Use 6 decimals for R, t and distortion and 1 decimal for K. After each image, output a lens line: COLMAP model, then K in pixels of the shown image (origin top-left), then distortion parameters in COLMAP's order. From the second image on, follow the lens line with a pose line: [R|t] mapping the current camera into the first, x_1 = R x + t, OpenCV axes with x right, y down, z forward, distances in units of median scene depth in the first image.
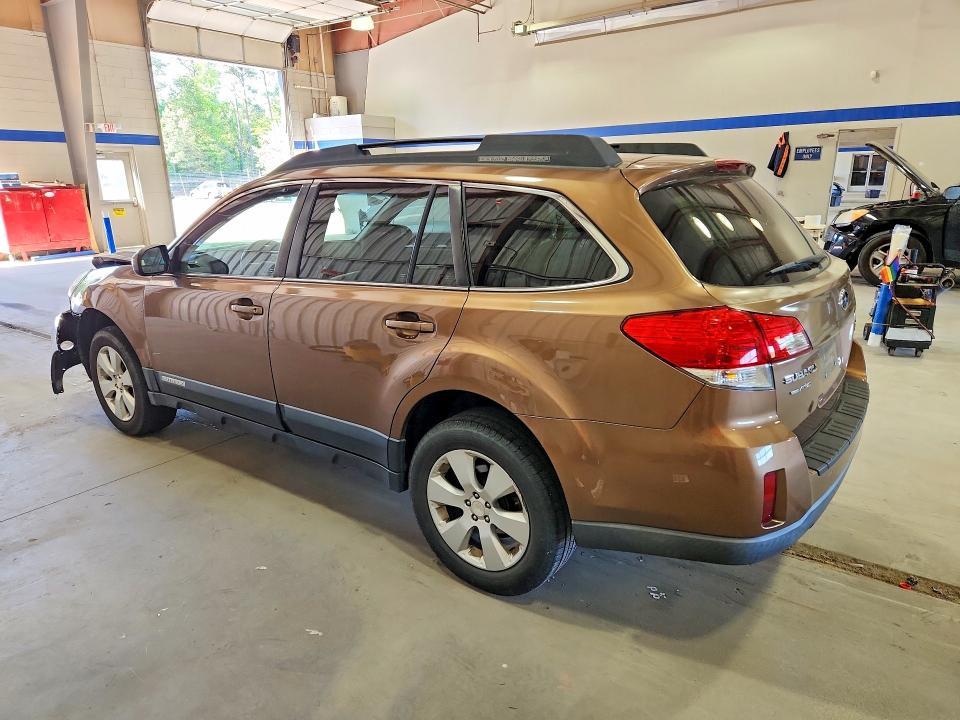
lens RADIAL K [[662.7, 0, 480.0], [0, 662.7, 360.0], [0, 0, 1]] dist [0.037469, 0.000975]
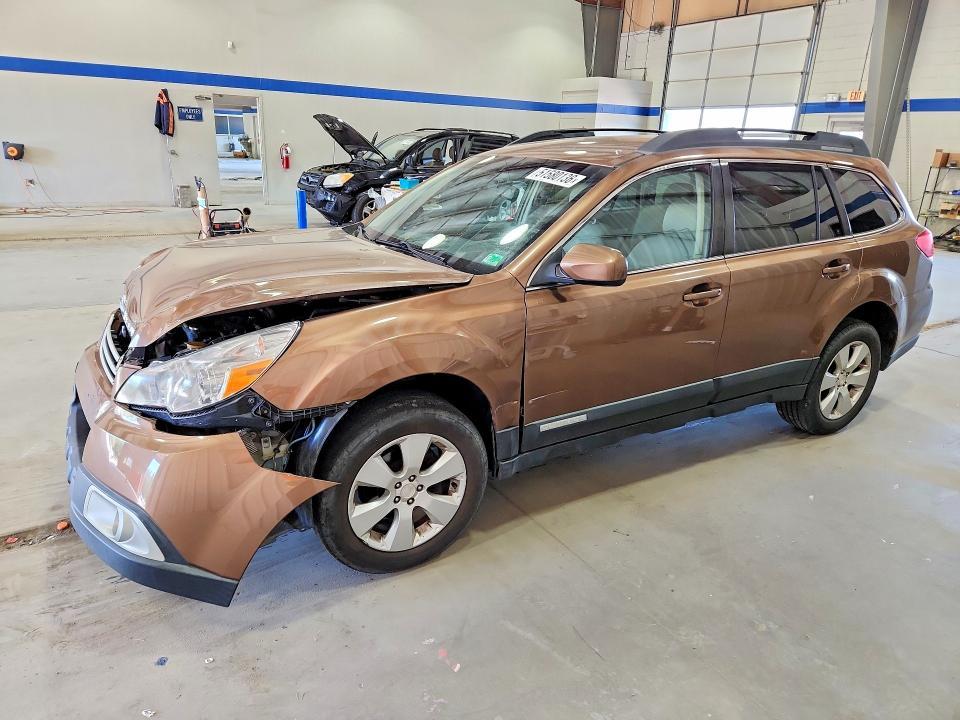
lens RADIAL K [[662.7, 0, 480.0], [0, 662.7, 360.0], [0, 0, 1]] dist [0.037469, 0.000975]
pose [[0.369016, -0.266103, 0.890515, -0.368461], [0.208450, 0.957424, 0.199719, -0.066968], [-0.905746, 0.111929, 0.408774, 0.245576]]
